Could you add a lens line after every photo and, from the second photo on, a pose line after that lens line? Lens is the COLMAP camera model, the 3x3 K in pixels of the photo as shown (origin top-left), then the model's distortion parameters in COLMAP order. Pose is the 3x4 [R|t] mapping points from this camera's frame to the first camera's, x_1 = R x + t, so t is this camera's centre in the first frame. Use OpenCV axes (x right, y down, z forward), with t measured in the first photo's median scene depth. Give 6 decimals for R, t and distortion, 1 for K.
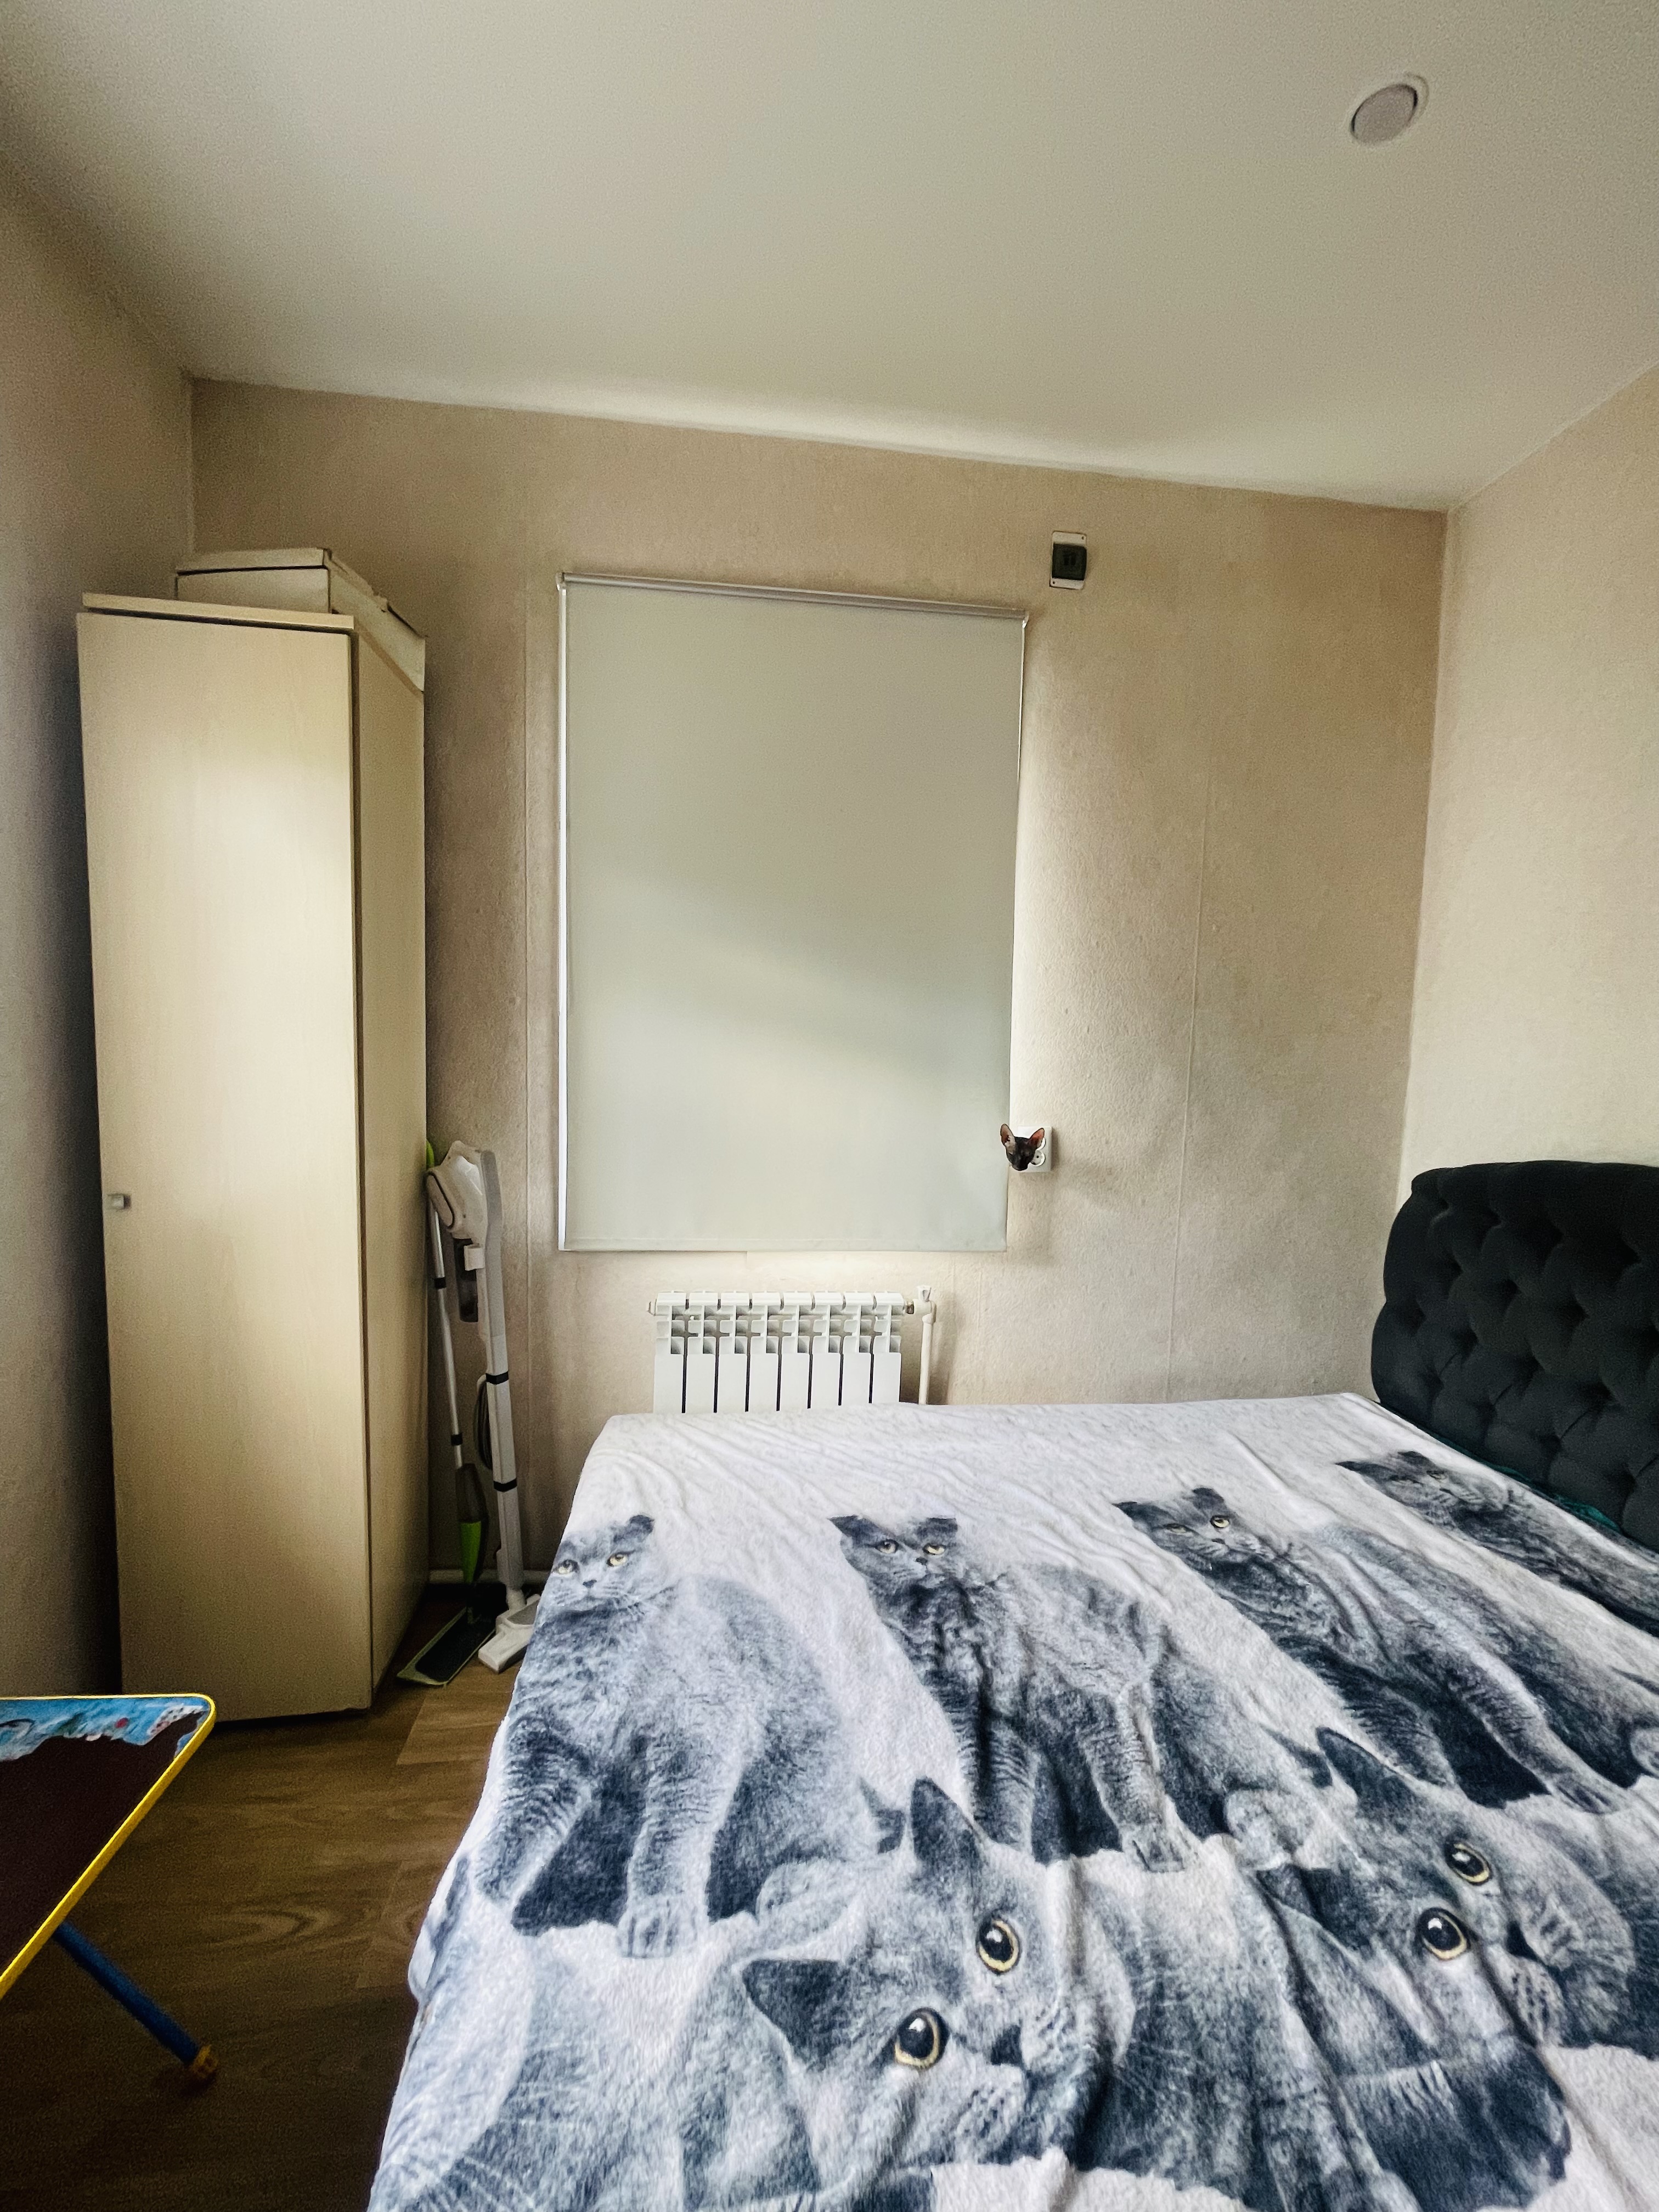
lens RADIAL K [[891.8, 0, 826.5], [0, 891.8, 1094.5], [0, 0, 1]] dist [-0.001159, -0.000343]
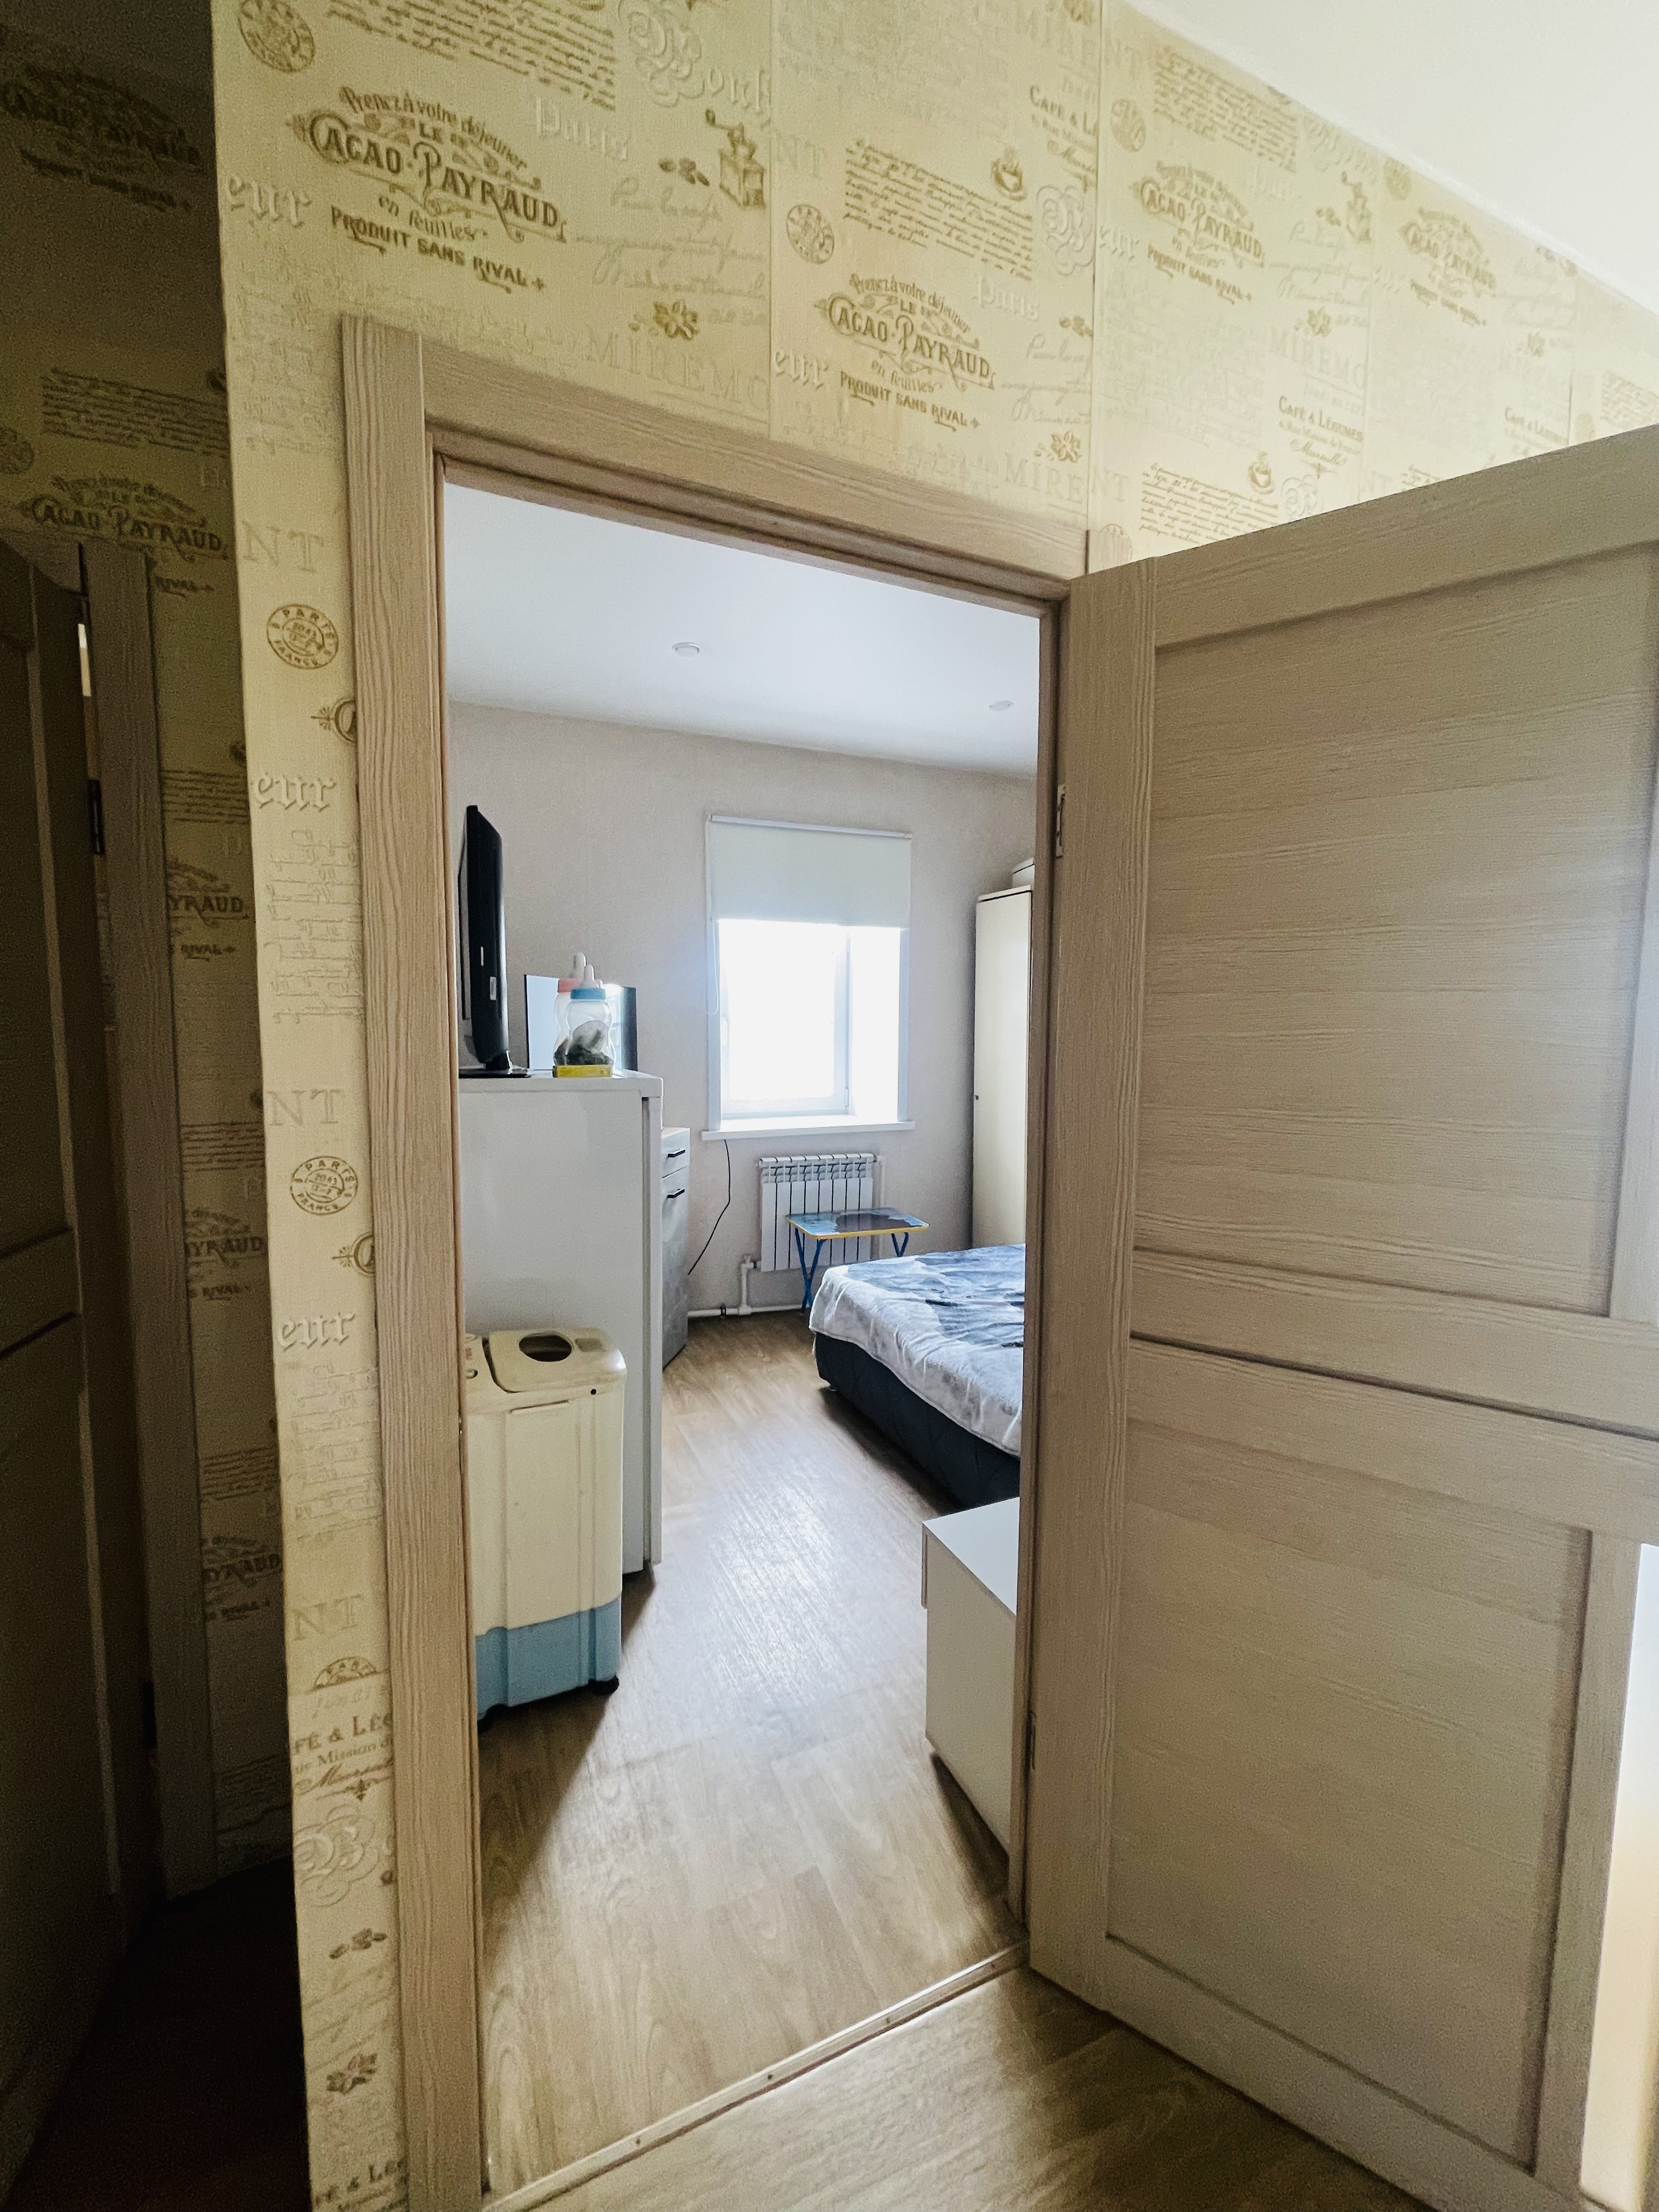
lens RADIAL K [[891.8, 0, 819.4], [0, 891.8, 1095.2], [0, 0, 1]] dist [-0.001159, -0.000343]
pose [[0.282488, 0.050637, -0.957933, 2.622312], [-0.064398, 0.997354, 0.033731, 0.064441], [0.957107, 0.052161, 0.285001, -0.477210]]
